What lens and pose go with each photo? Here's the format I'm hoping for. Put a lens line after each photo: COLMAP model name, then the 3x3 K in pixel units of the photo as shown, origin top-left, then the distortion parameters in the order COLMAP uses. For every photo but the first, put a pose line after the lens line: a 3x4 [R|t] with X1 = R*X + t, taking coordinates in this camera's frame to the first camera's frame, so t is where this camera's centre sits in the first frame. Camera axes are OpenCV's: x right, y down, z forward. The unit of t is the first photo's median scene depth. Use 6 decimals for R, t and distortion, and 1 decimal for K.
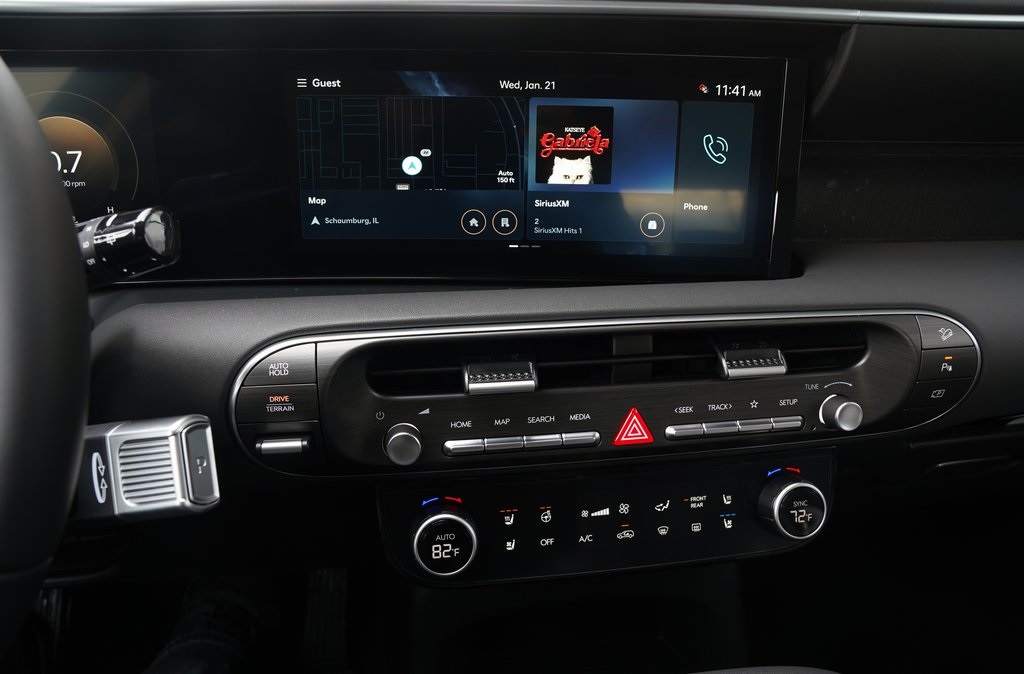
lens RADIAL K [[713.7, 0, 511.9], [0, 713.7, 335.0], [0, 0, 1]] dist [-0.102377, 0.031545]
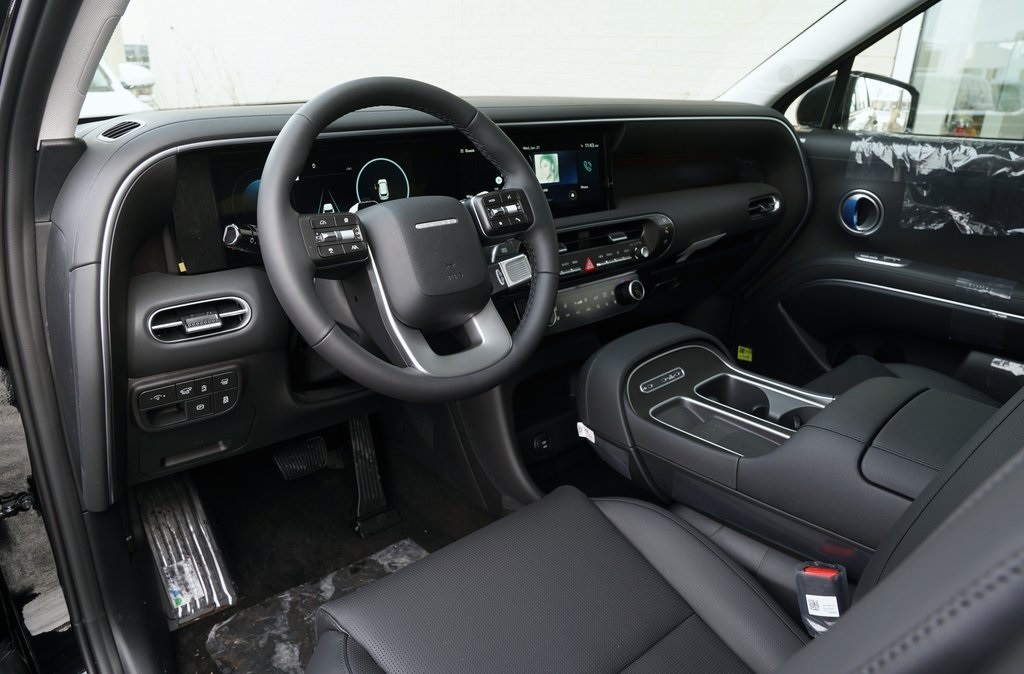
lens RADIAL K [[713.7, 0, 515.0], [0, 713.7, 336.1], [0, 0, 1]] dist [-0.102377, 0.031545]
pose [[0.831791, -0.193470, 0.520282, -1.601418], [0.223782, 0.974628, 0.004654, 0.329522], [-0.507982, 0.112559, 0.853982, -1.231533]]
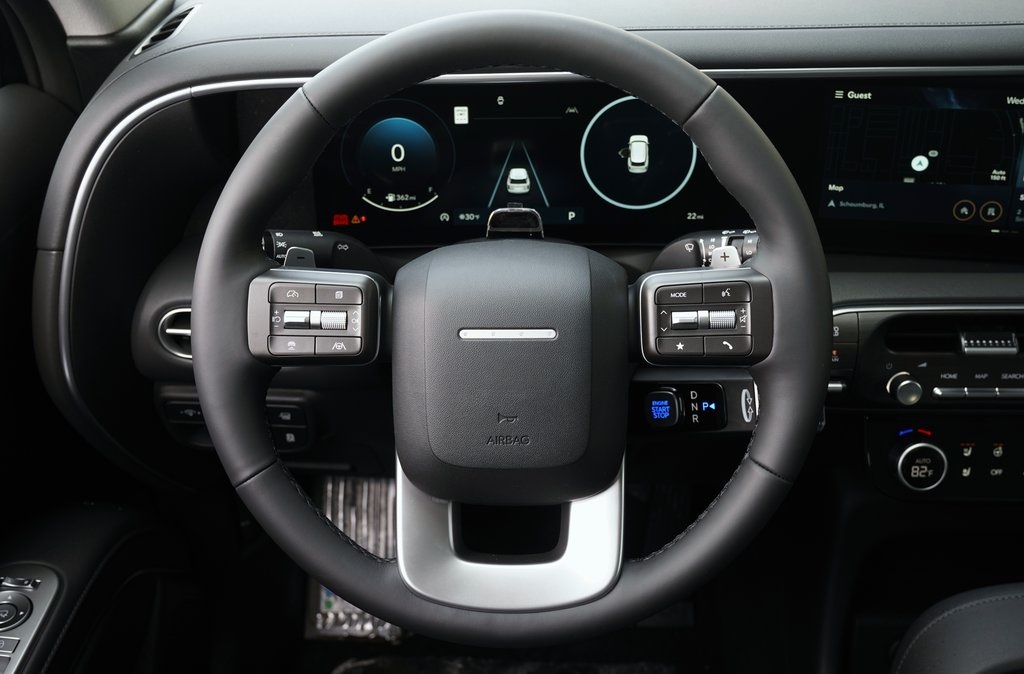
lens RADIAL K [[1104.9, 0, 516.2], [0, 1104.9, 353.0], [0, 0, 1]] dist [-0.016768, 0.000000]
pose [[0.984940, 0.067891, -0.159010, -0.512084], [-0.040610, 0.984792, 0.168924, -0.214168], [0.168061, -0.159923, 0.972718, -1.033180]]
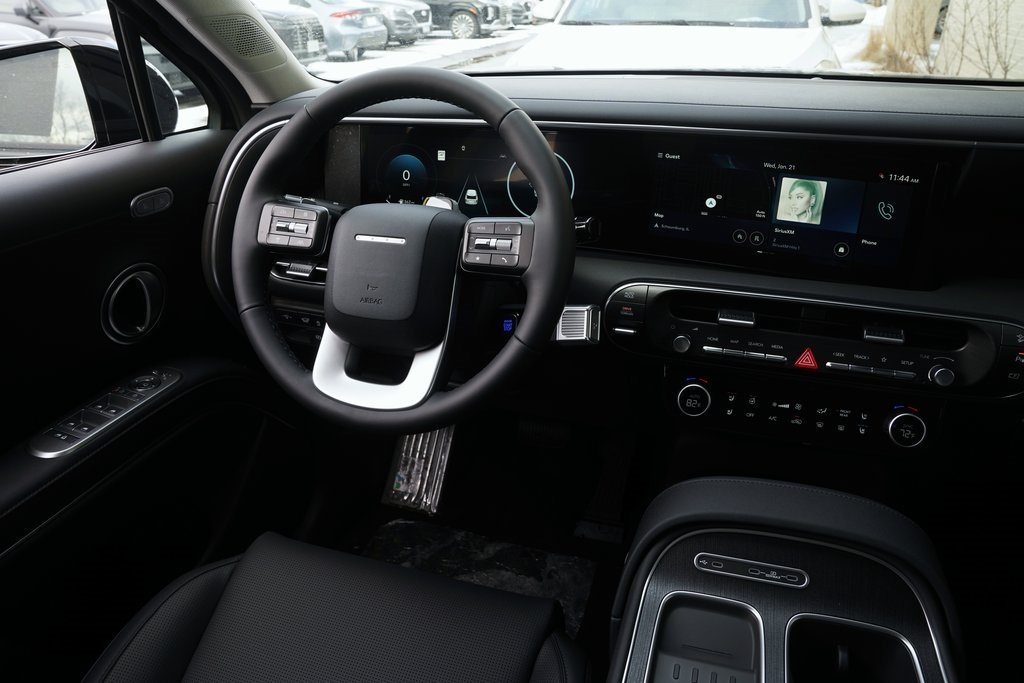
lens RADIAL K [[713.7, 0, 510.4], [0, 713.7, 341.6], [0, 0, 1]] dist [-0.102377, 0.031545]
pose [[0.895865, 0.170079, -0.410487, 0.221130], [-0.156152, 0.985424, 0.067502, 0.085201], [0.415984, 0.003625, 0.909365, -0.958898]]
